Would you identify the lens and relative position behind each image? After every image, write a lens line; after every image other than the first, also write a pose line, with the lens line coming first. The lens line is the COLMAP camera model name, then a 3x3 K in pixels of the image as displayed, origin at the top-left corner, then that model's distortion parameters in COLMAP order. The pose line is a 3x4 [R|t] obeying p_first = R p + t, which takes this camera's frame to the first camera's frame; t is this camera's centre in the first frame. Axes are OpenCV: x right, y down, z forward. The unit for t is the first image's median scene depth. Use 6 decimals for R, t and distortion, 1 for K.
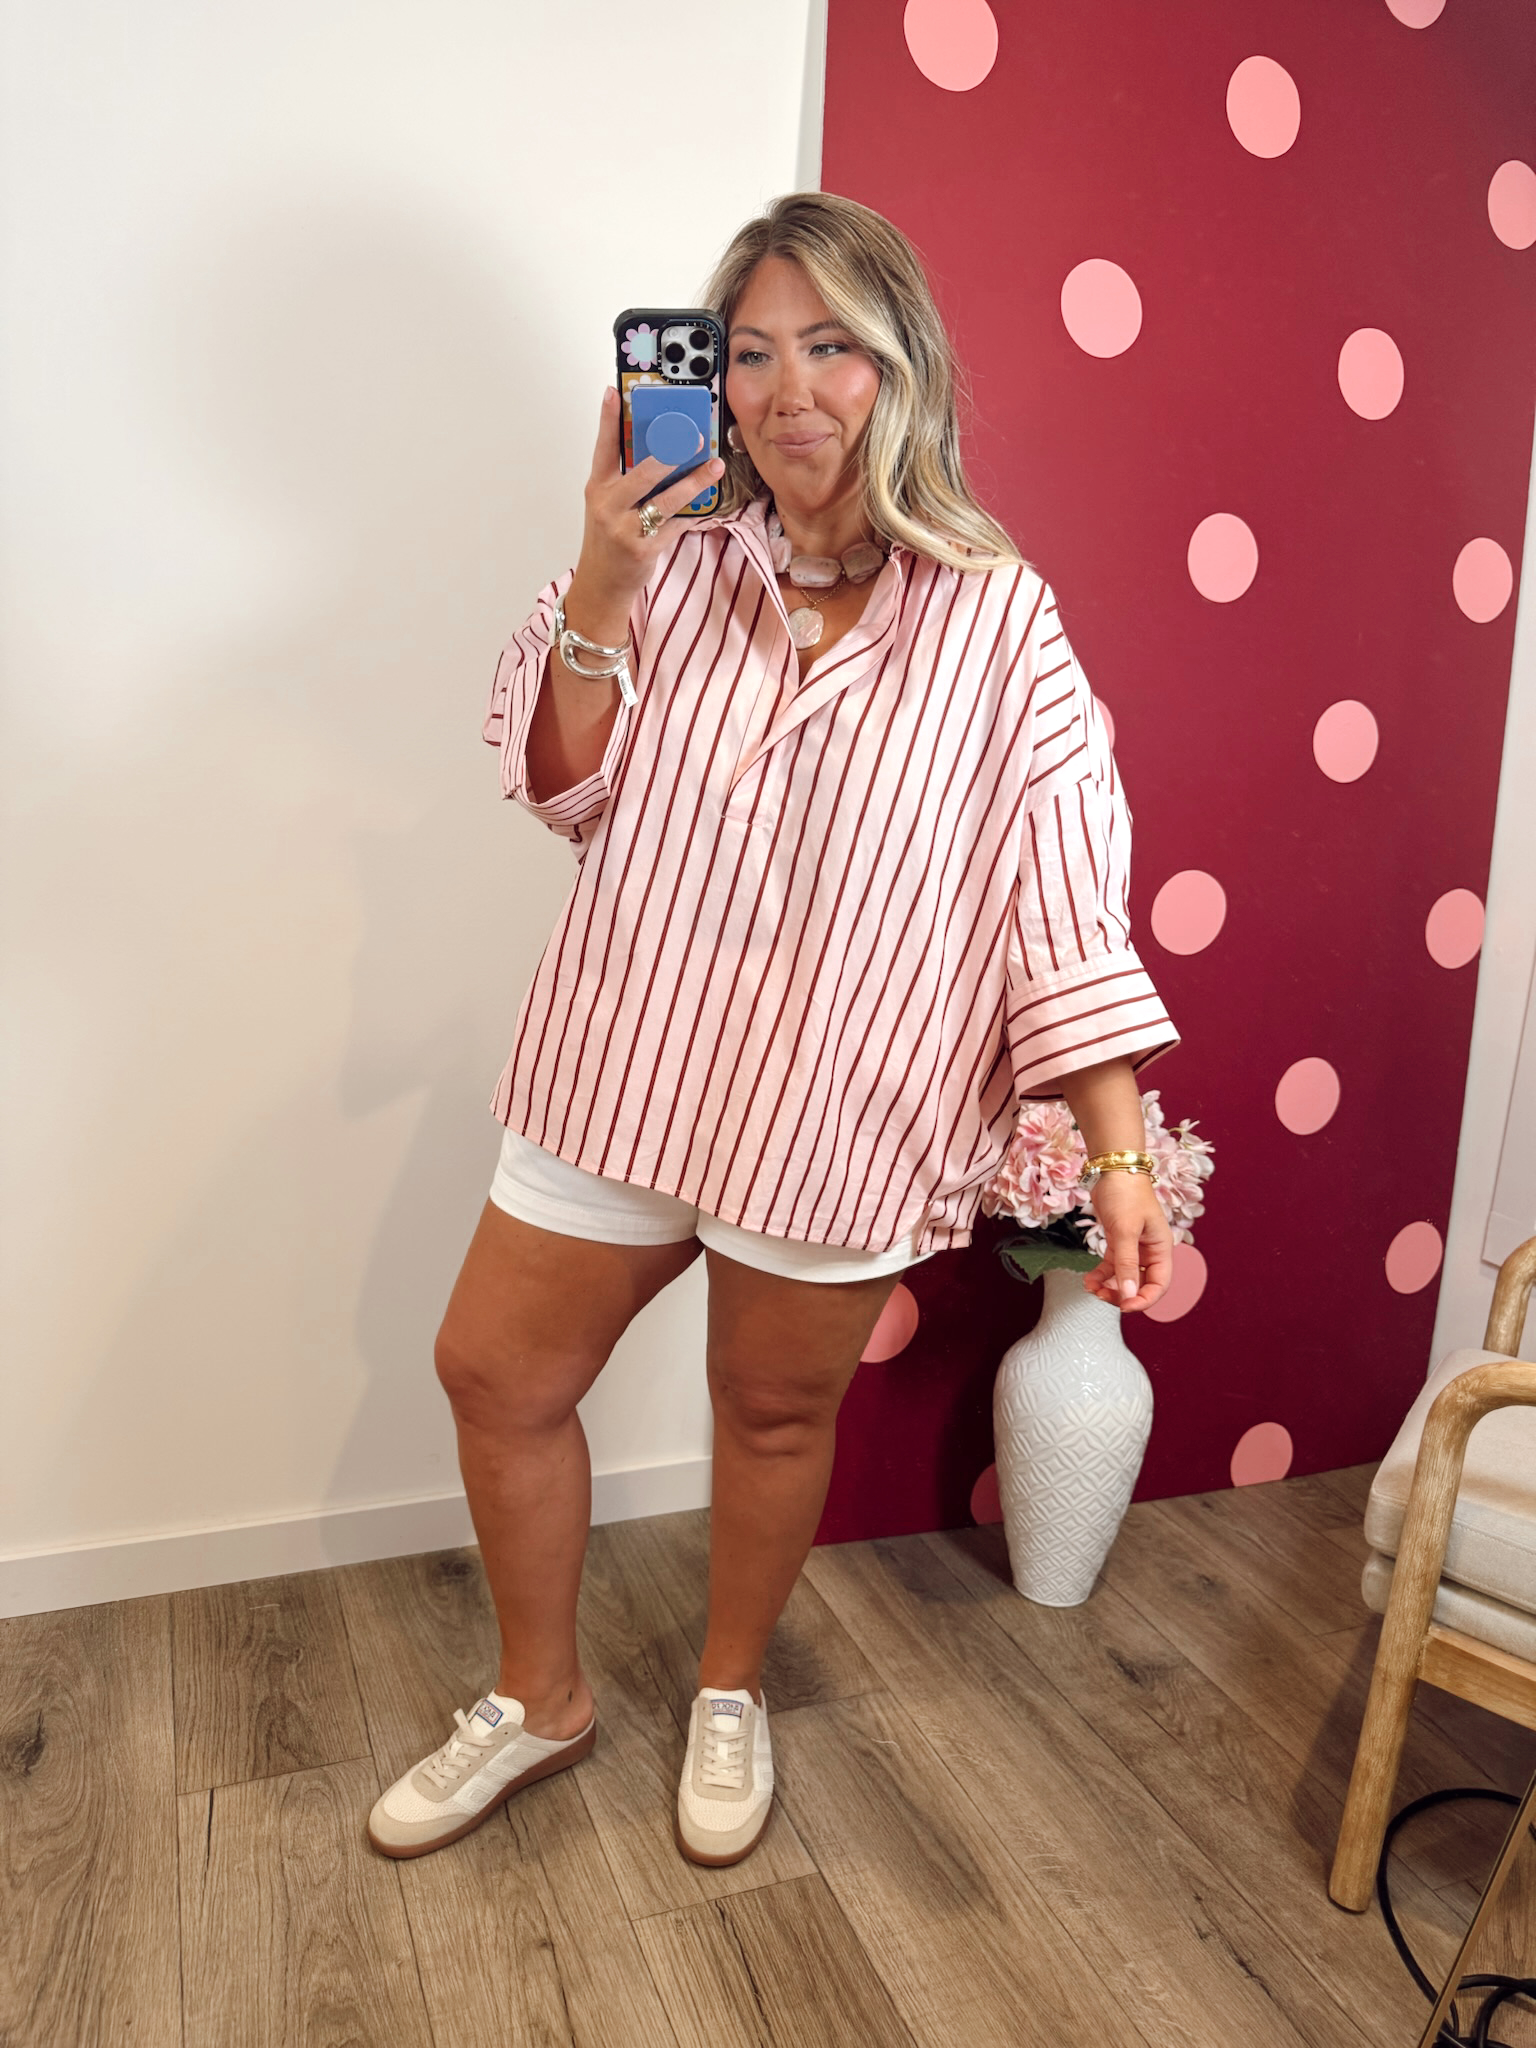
lens RADIAL K [[1467.3, 0, 762.2], [0, 1467.3, 1033.0], [0, 0, 1]] dist [-0.010008, 0.006553]
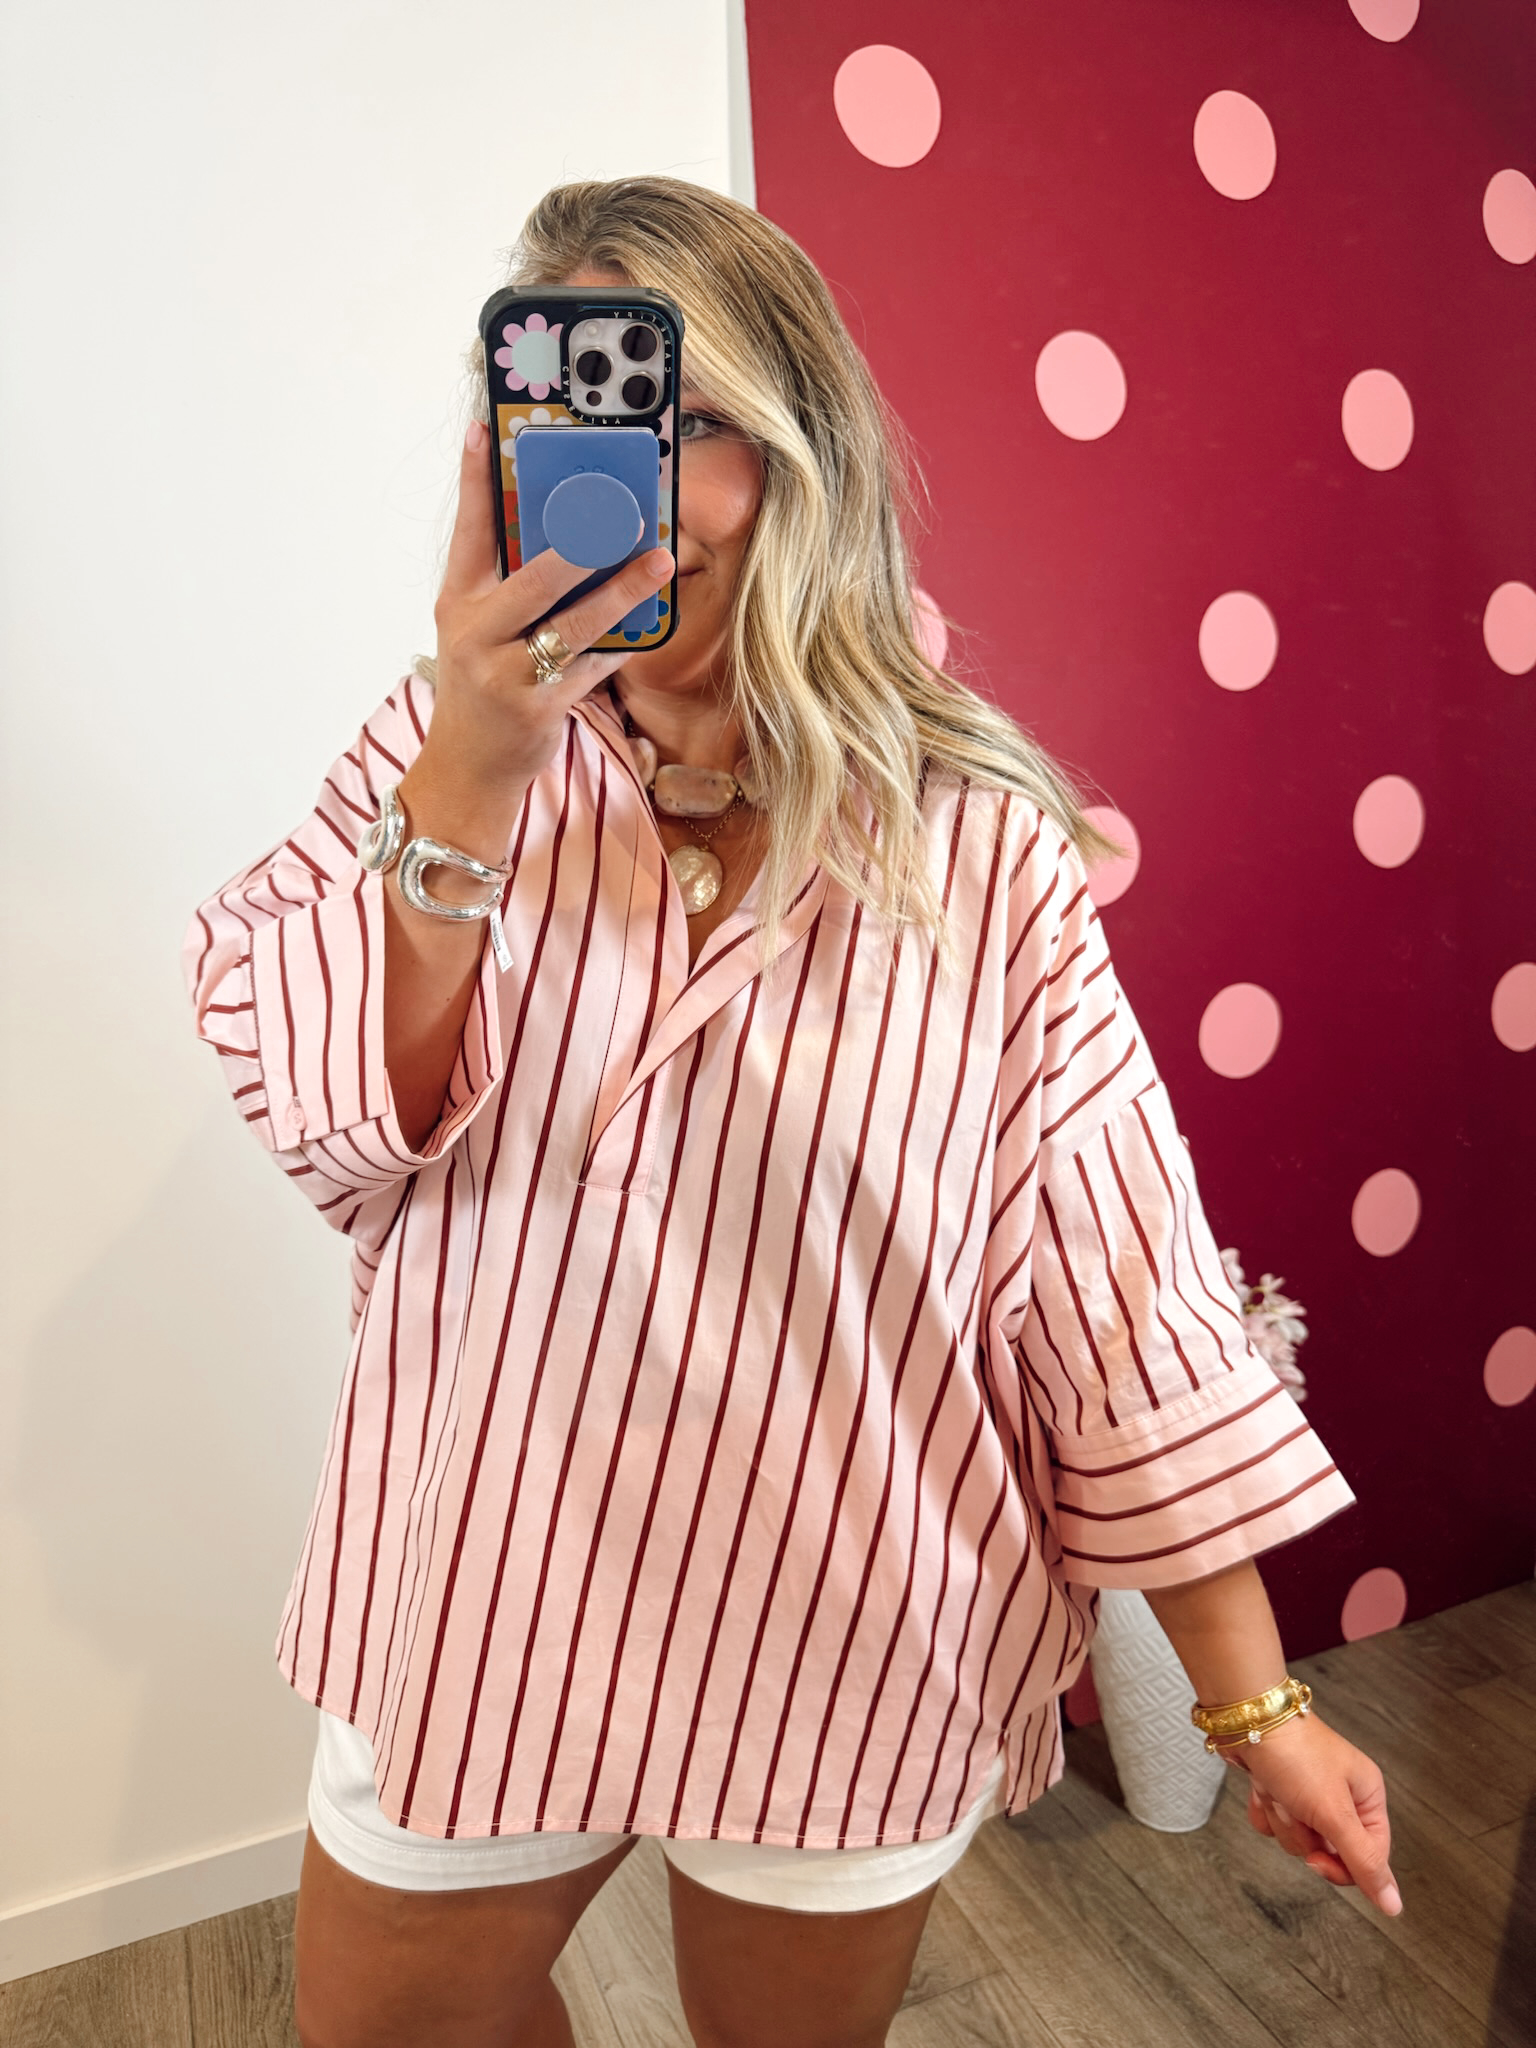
lens RADIAL K [[1467.3, 0, 765.5], [0, 1467.3, 1043.6], [0, 0, 1]] dist [-0.010008, 0.006553]
pose [[0.995501, -0.094717, 0.002423, -0.006118], [0.094735, 0.995458, -0.009388, -0.109829], [-0.001522, 0.009575, 0.999953, 0.109392]]
